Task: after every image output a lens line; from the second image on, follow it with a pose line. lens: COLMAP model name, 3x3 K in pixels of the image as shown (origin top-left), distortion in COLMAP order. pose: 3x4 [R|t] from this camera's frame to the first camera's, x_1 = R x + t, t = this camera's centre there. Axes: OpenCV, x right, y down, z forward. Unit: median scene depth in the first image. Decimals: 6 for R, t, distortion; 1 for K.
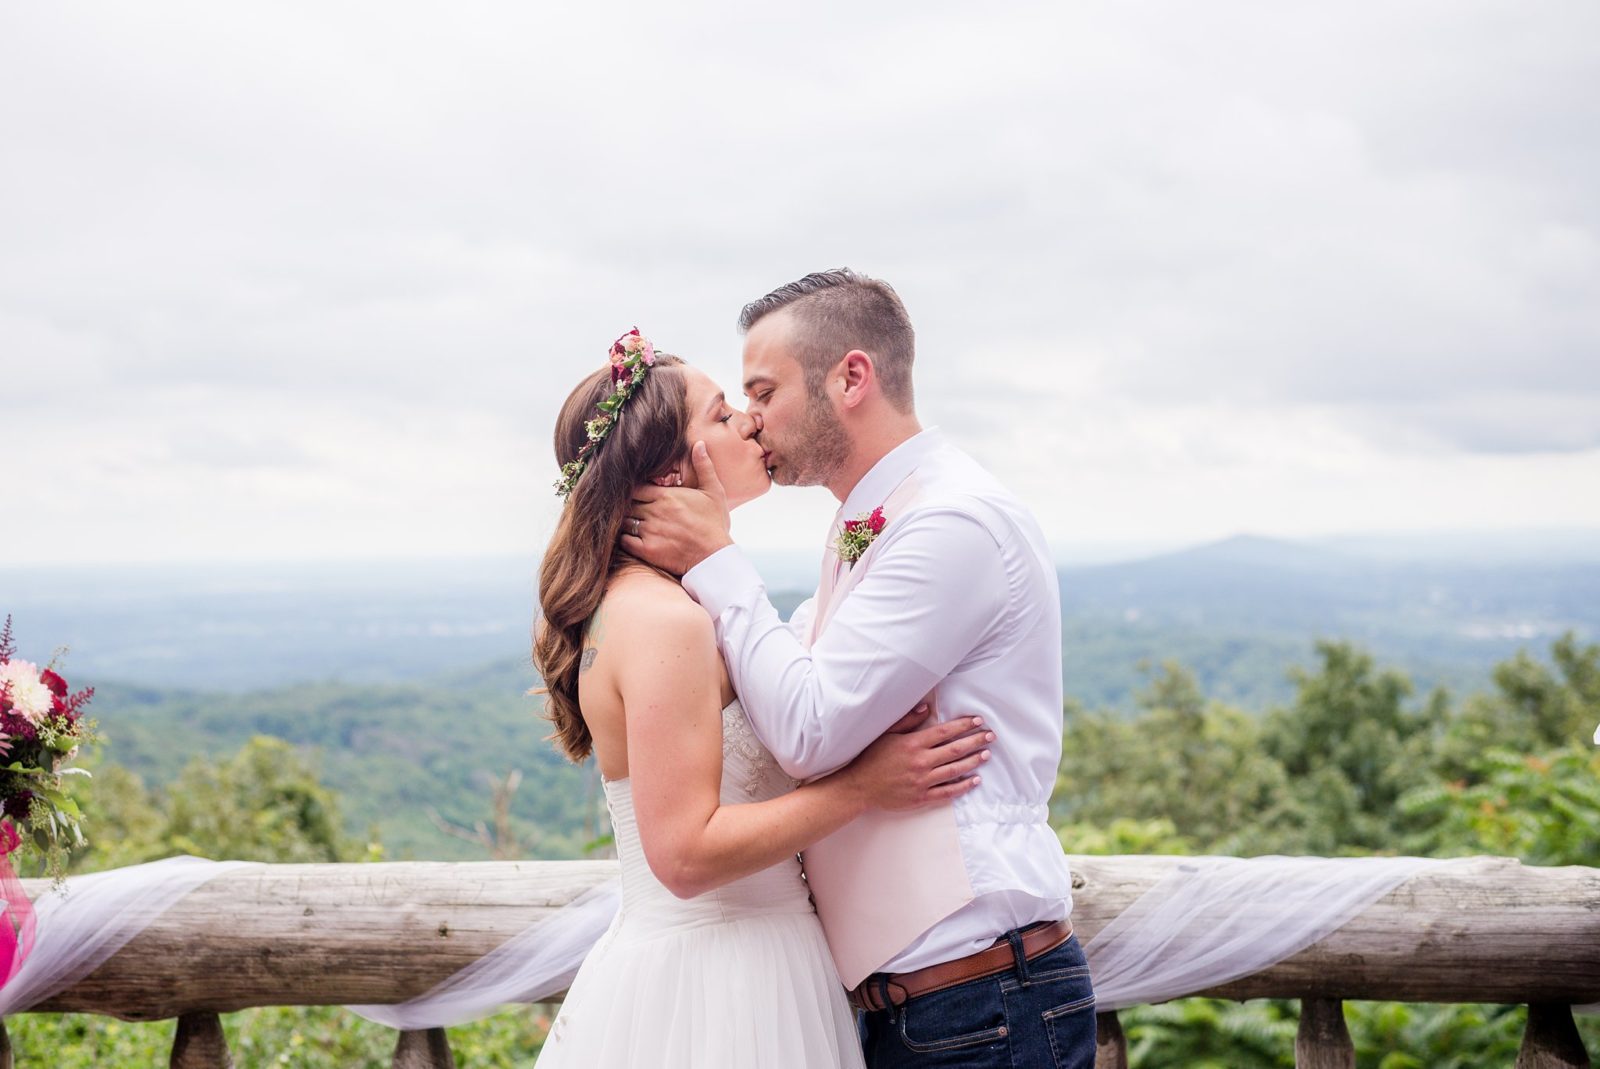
lens RADIAL K [[2336.8, 0, 800.0], [0, 2336.8, 534.5], [0, 0, 1]] dist [-0.006467, 0.109998]
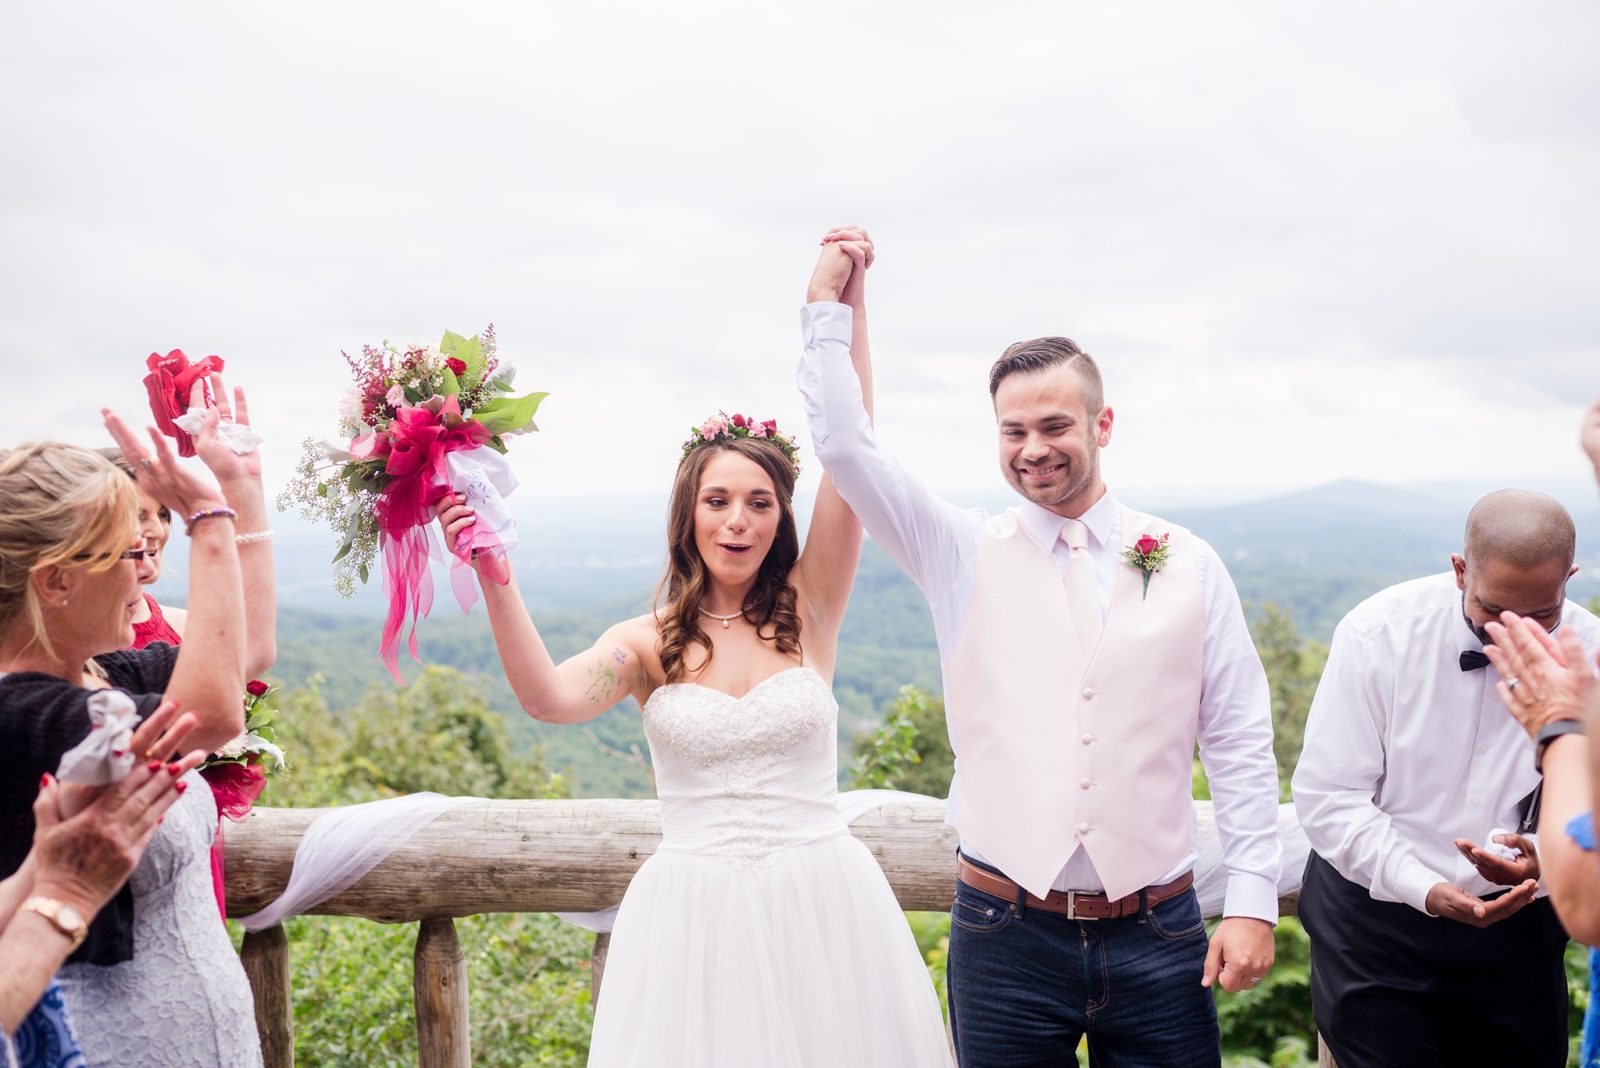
lens RADIAL K [[2355.7, 0, 800.0], [0, 2355.7, 534.0], [0, 0, 1]] dist [-0.003115, 0.005014]
pose [[0.998310, 0.001313, -0.058102, 0.009344], [0.000980, 0.999222, 0.039426, -0.049934], [0.058109, -0.039416, 0.997532, -0.239210]]
